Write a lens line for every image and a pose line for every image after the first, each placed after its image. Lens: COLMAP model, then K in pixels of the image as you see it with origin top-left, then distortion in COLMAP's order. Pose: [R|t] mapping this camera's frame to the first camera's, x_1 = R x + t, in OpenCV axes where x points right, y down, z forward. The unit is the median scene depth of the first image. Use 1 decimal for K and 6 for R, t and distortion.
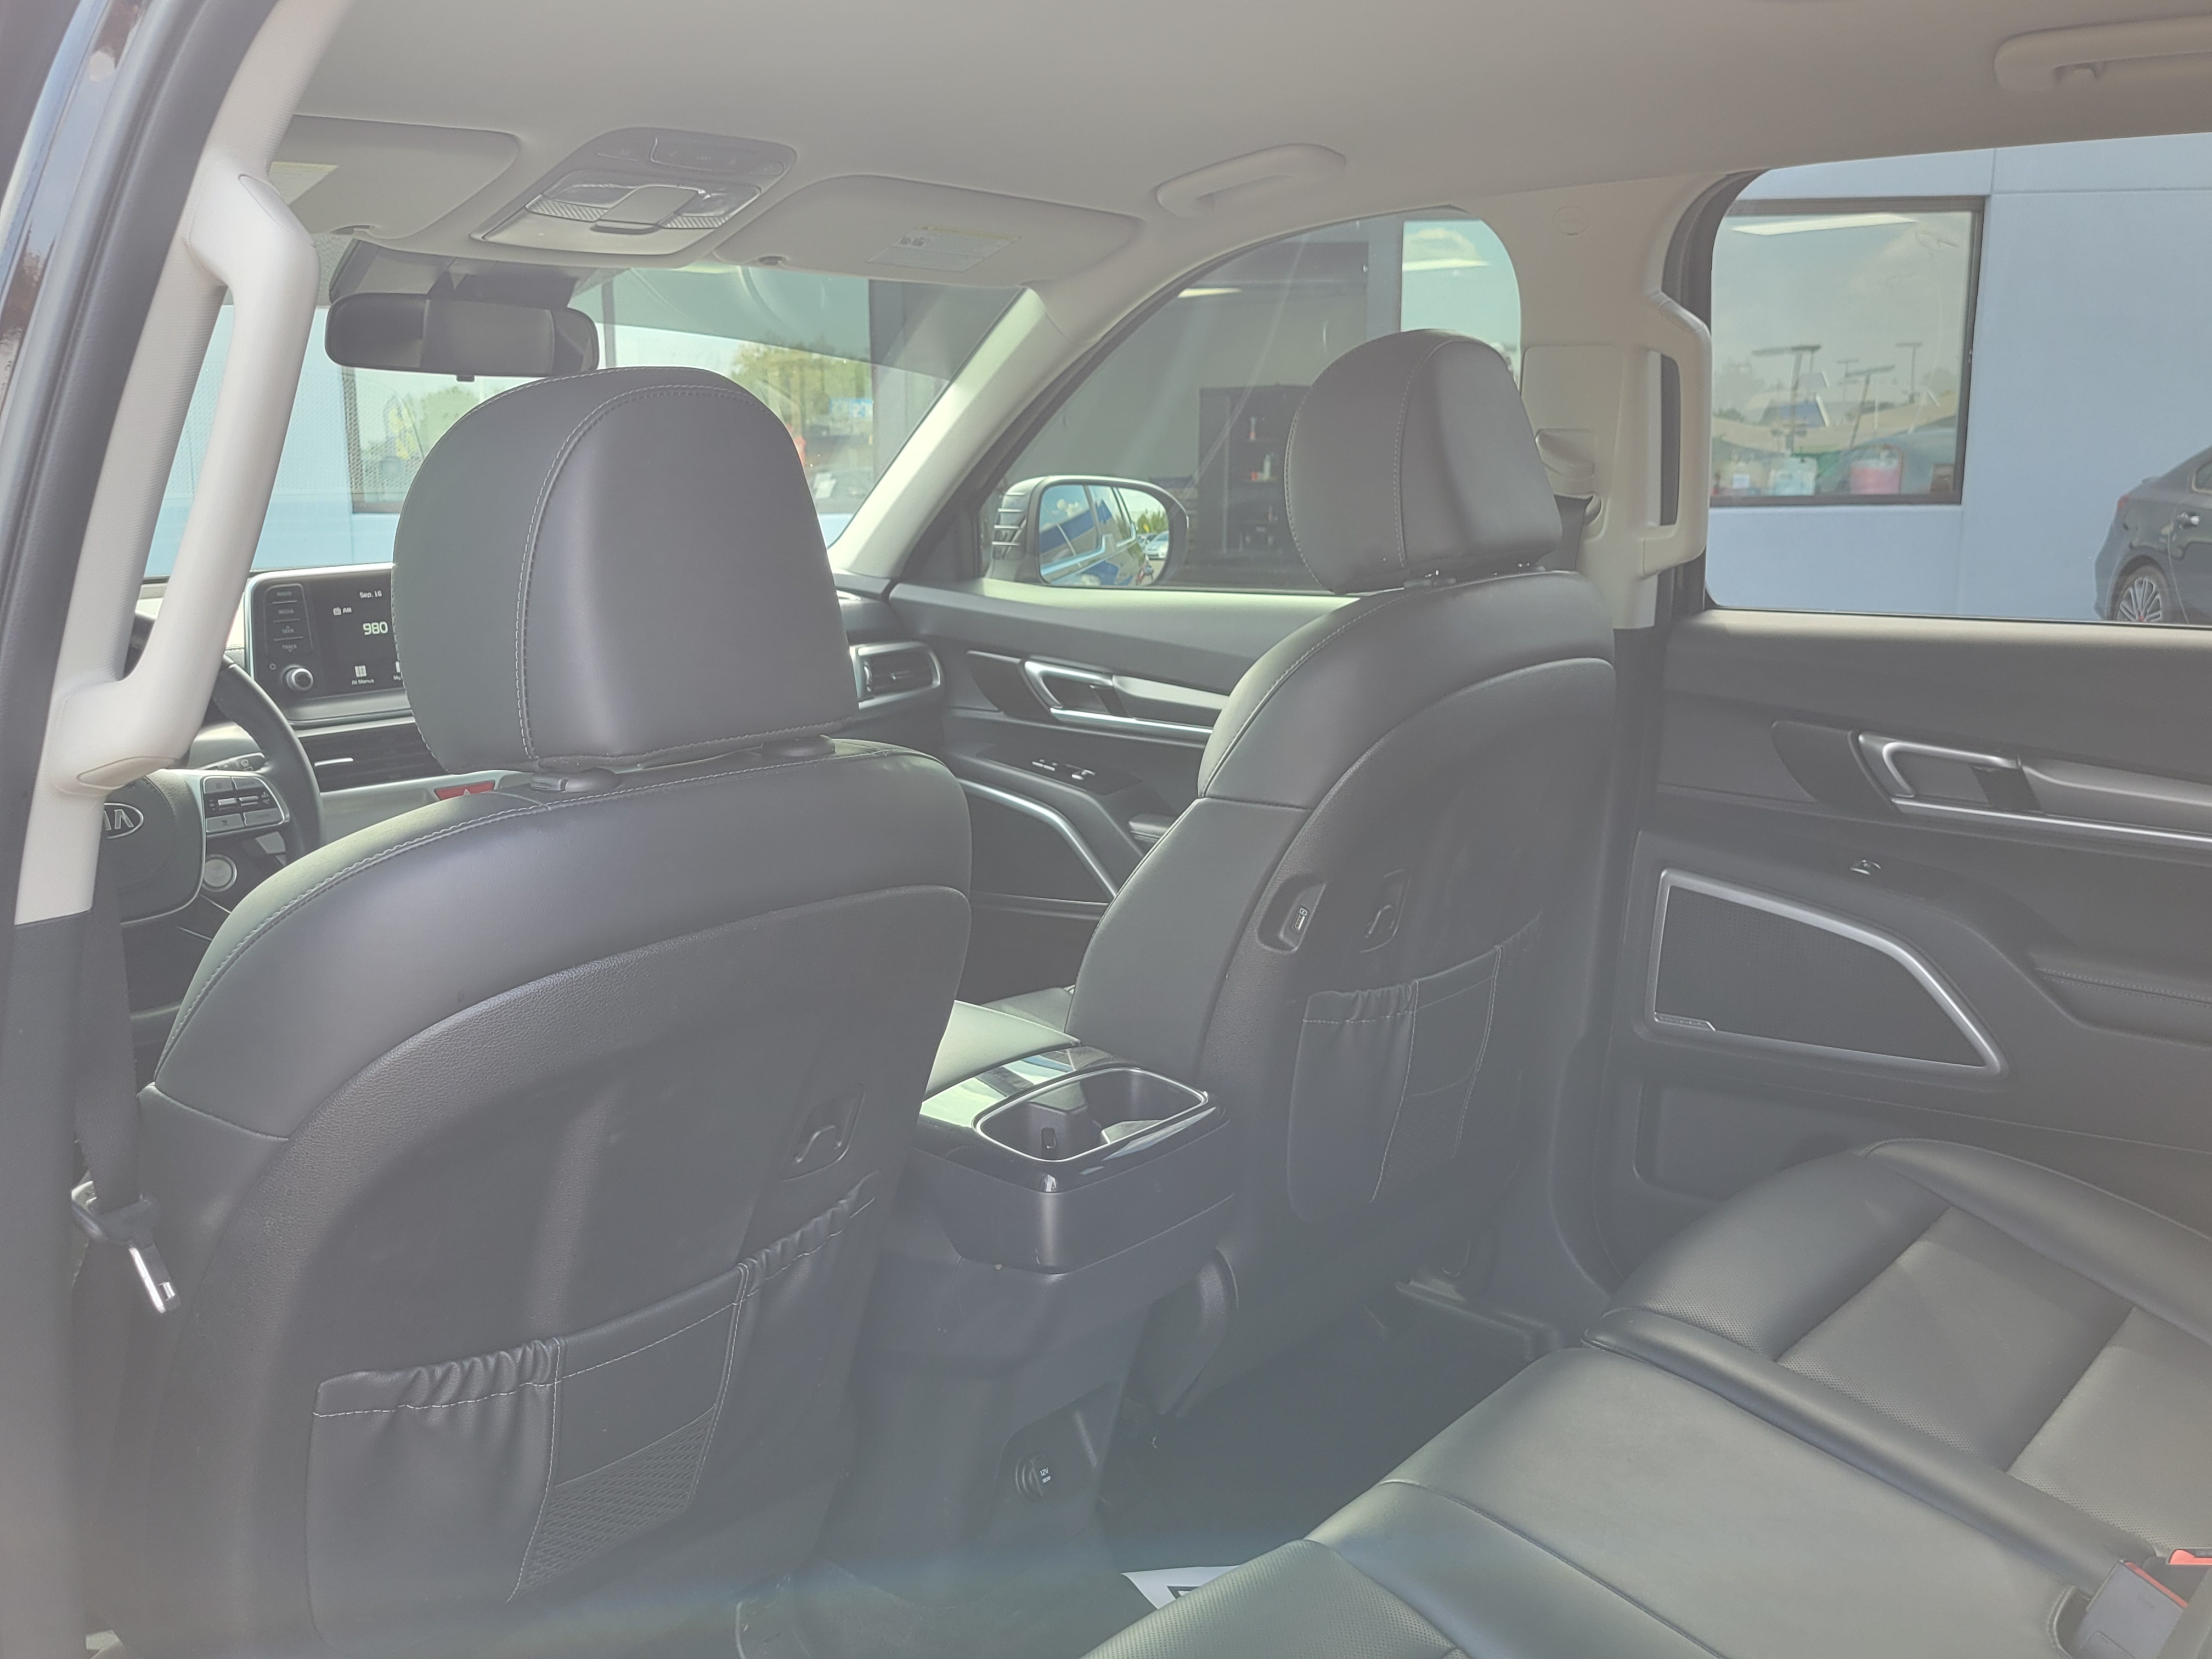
lens RADIAL K [[1961.0, 0, 1103.7], [0, 1961.0, 867.7], [0, 0, 1]] dist [0.004620, 0.001813]
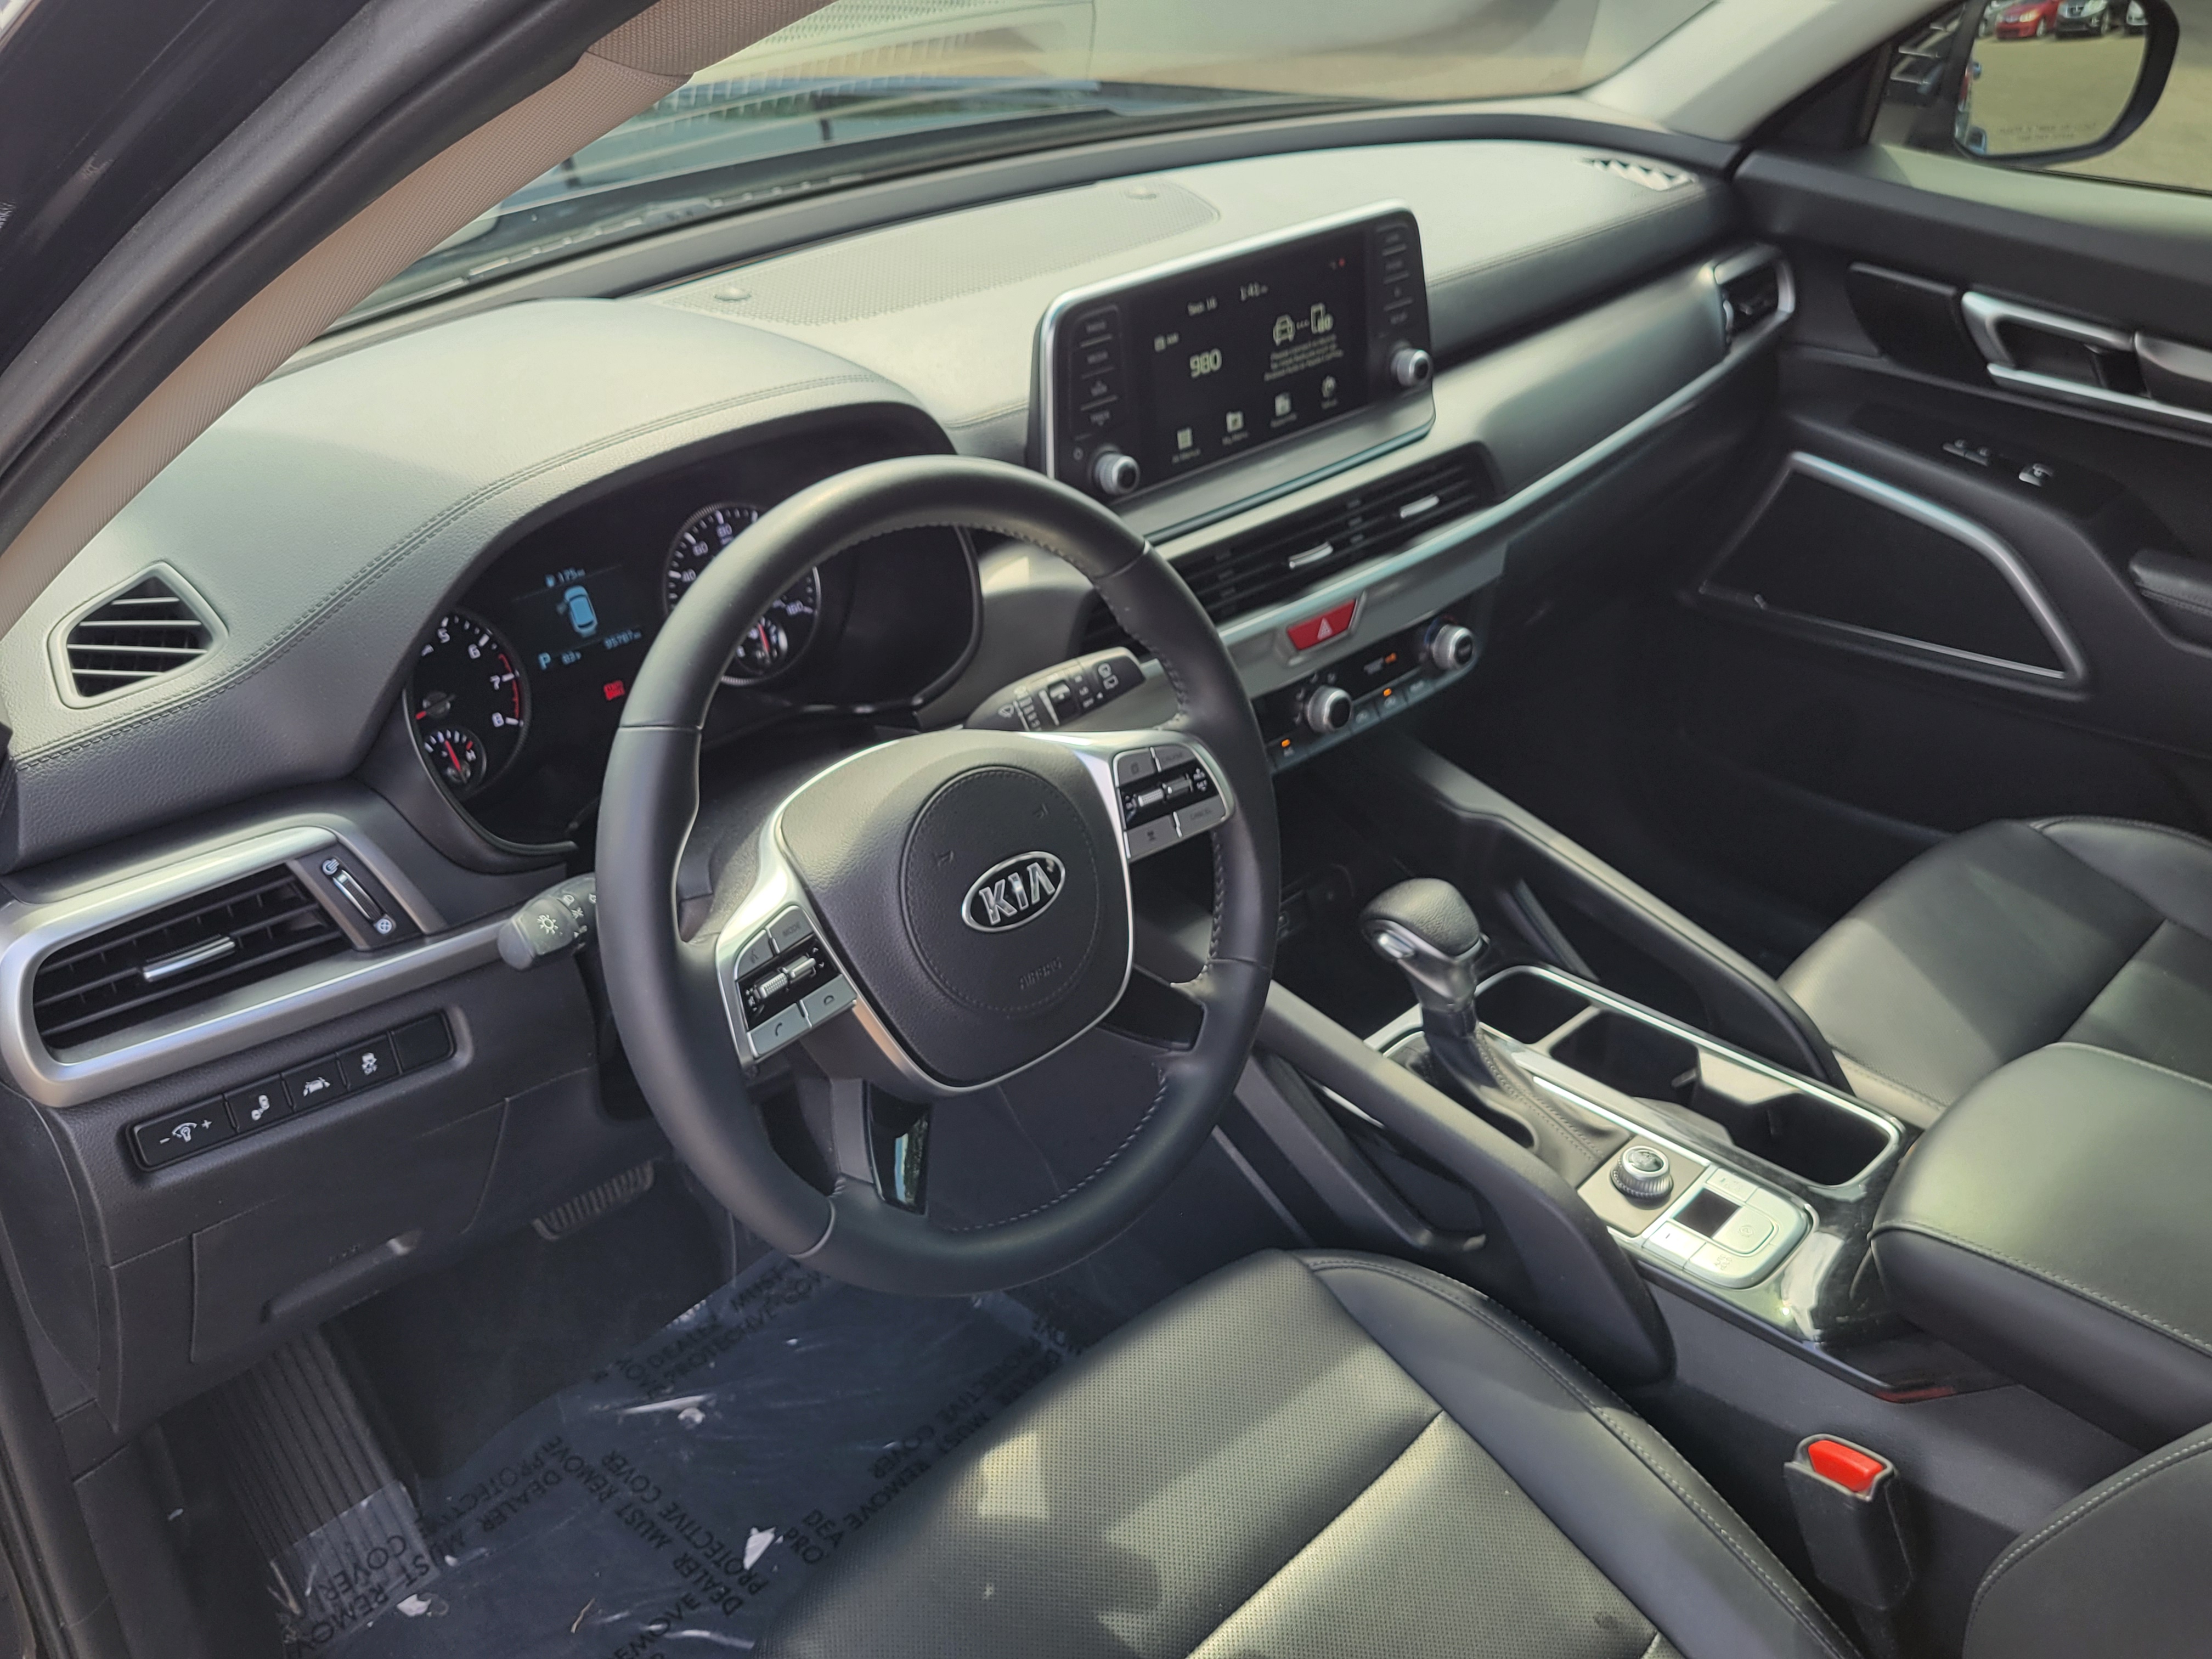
lens RADIAL K [[2006.0, 0, 1102.8], [0, 2006.0, 816.4], [0, 0, 1]] dist [0.023293, -0.003361]
pose [[0.998257, 0.036735, -0.046180, -0.310125], [-0.020869, 0.951800, 0.306008, -0.149090], [0.055195, -0.304511, 0.950908, 0.312750]]
